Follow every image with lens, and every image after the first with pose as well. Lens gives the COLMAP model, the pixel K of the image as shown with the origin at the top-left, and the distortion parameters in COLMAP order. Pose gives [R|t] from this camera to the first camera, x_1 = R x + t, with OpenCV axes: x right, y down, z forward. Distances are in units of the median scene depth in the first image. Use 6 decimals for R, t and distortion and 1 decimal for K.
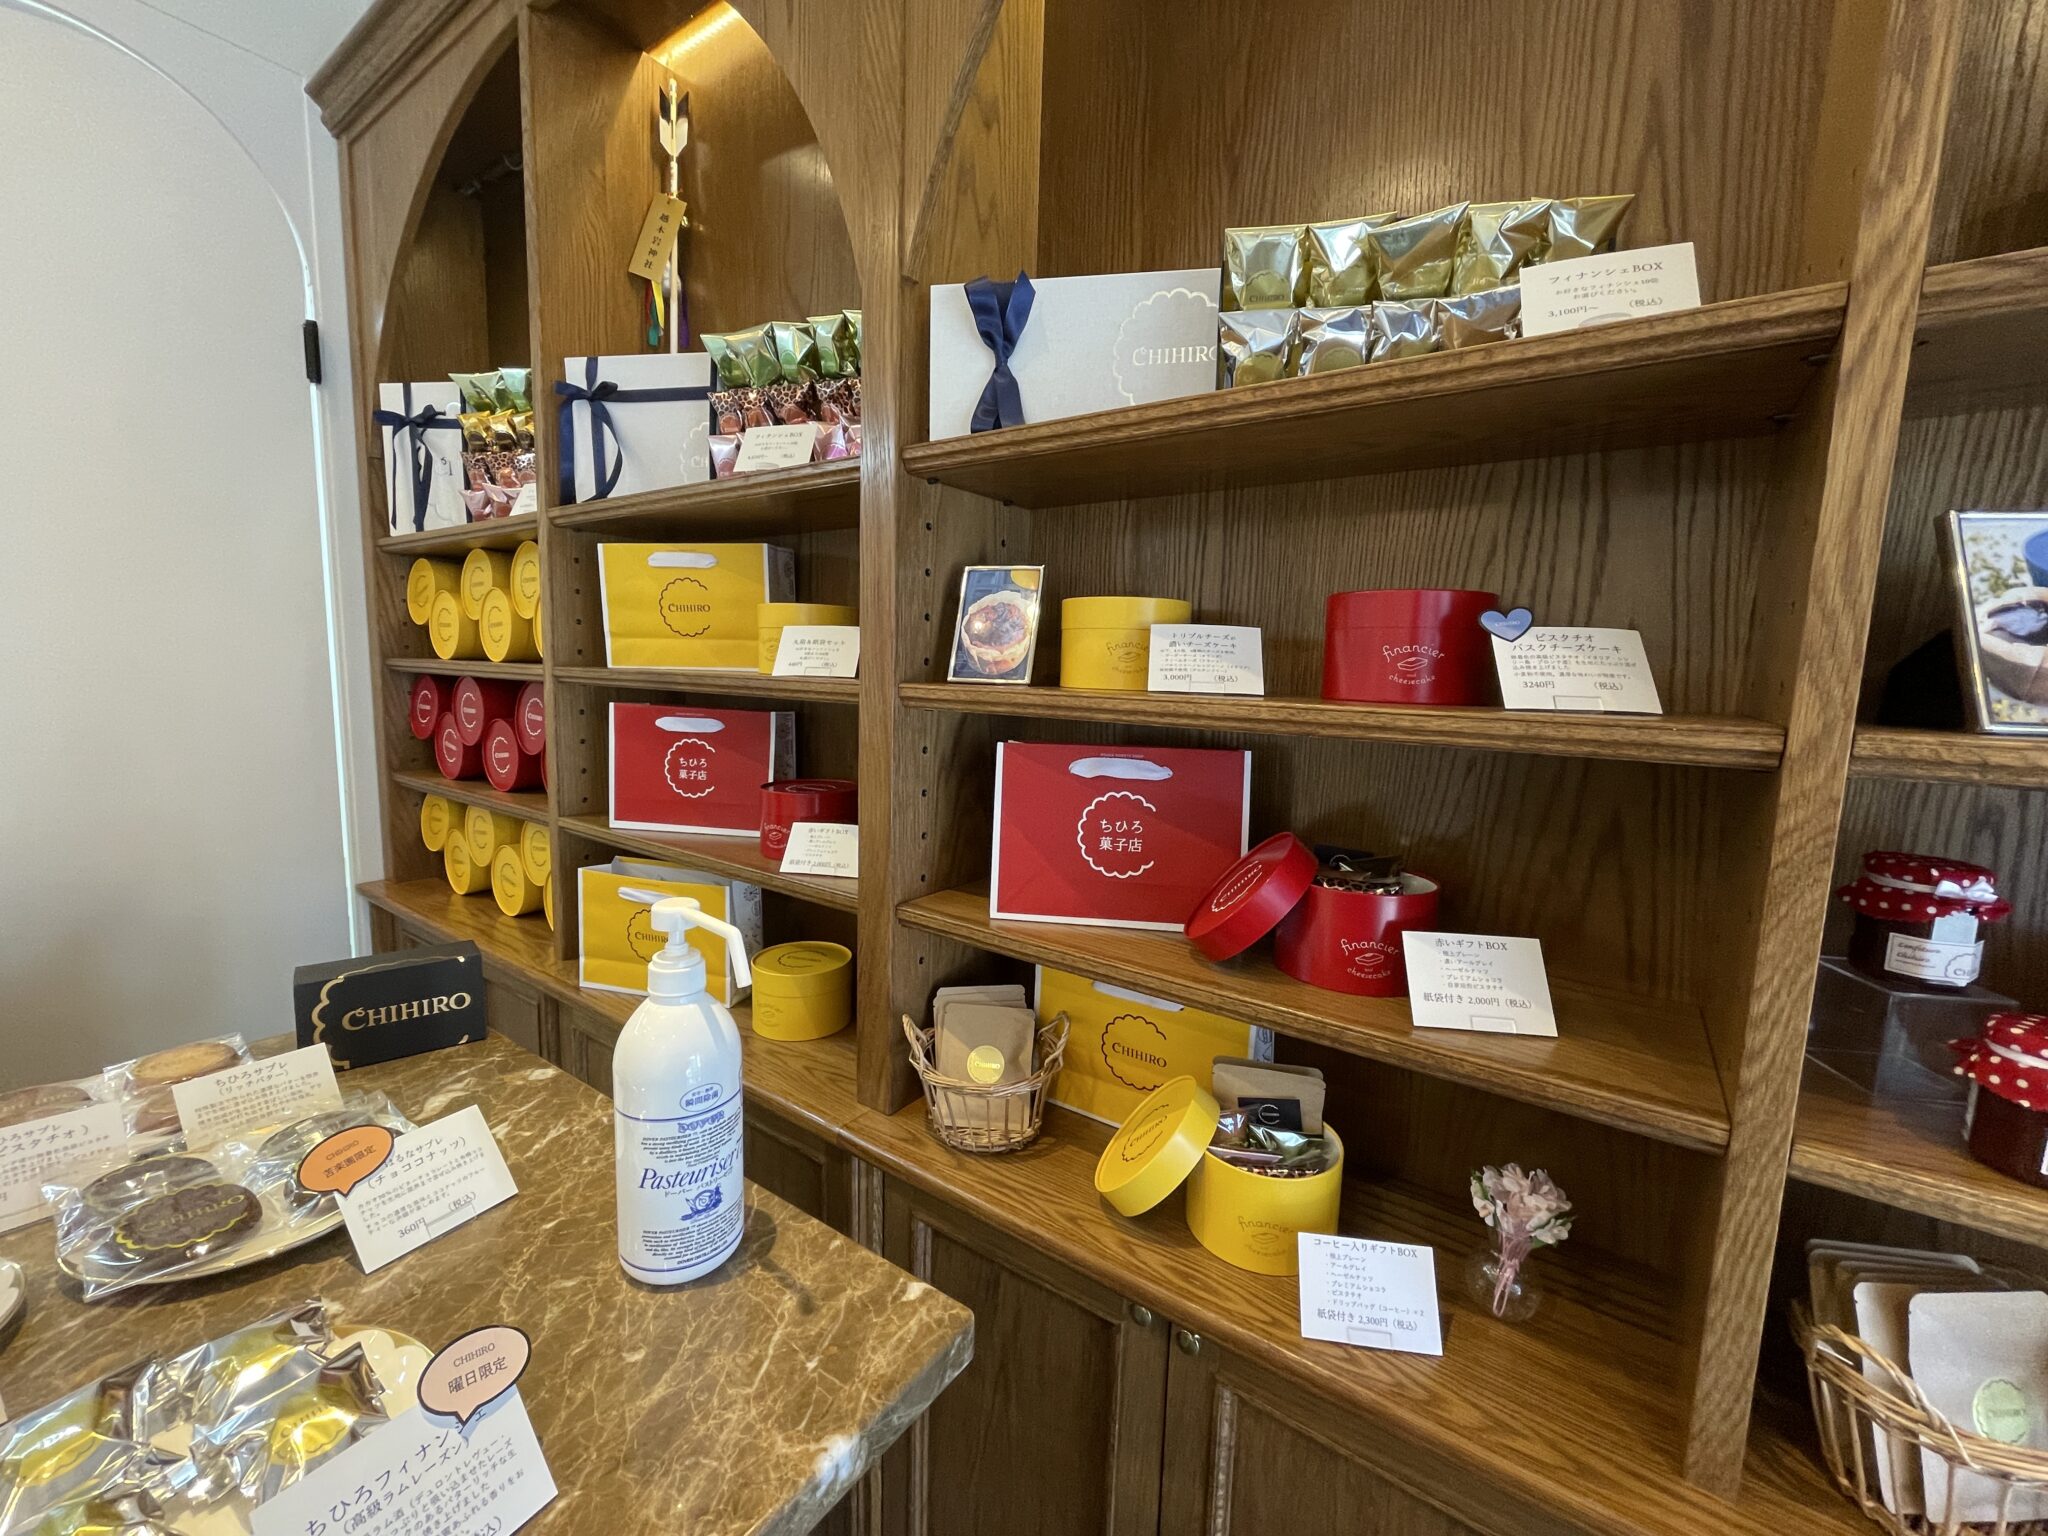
lens RADIAL K [[826.2, 0, 1035.2], [0, 826.2, 767.0], [0, 0, 1]] dist [-0.003211, -0.000162]
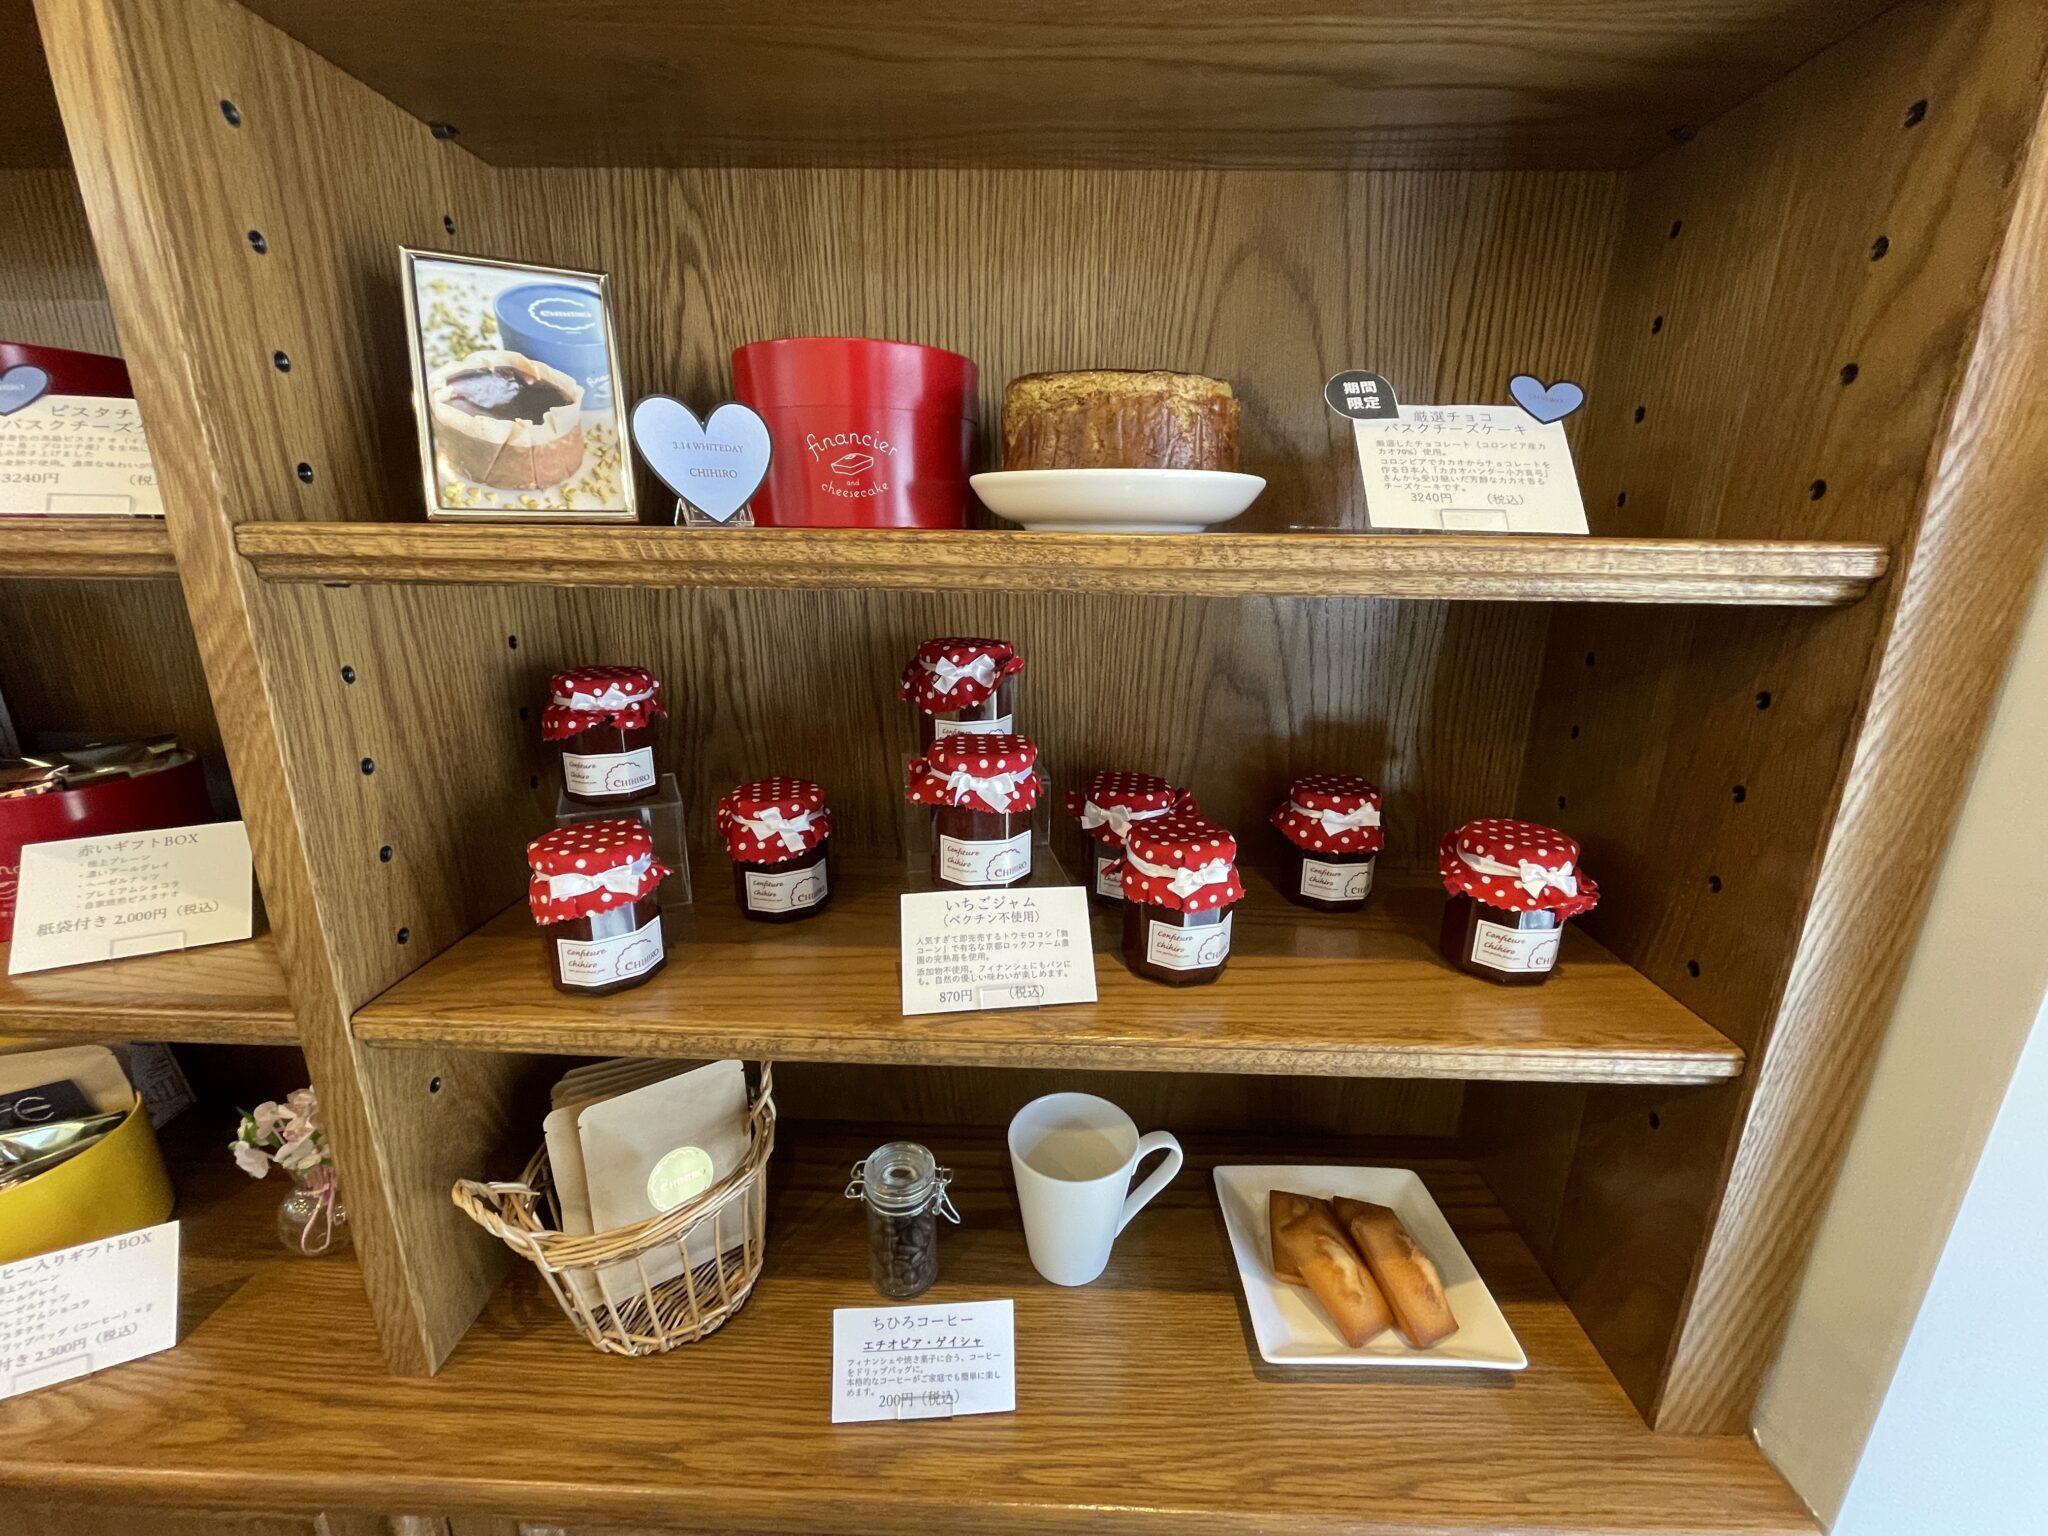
lens RADIAL K [[826.2, 0, 1026.1], [0, 826.2, 762.3], [0, 0, 1]] dist [-0.003211, -0.000162]
pose [[0.827238, -0.168236, 0.536072, 1.107664], [0.078210, 0.979309, 0.186648, 0.088546], [-0.556381, -0.112476, 0.823279, -0.082511]]
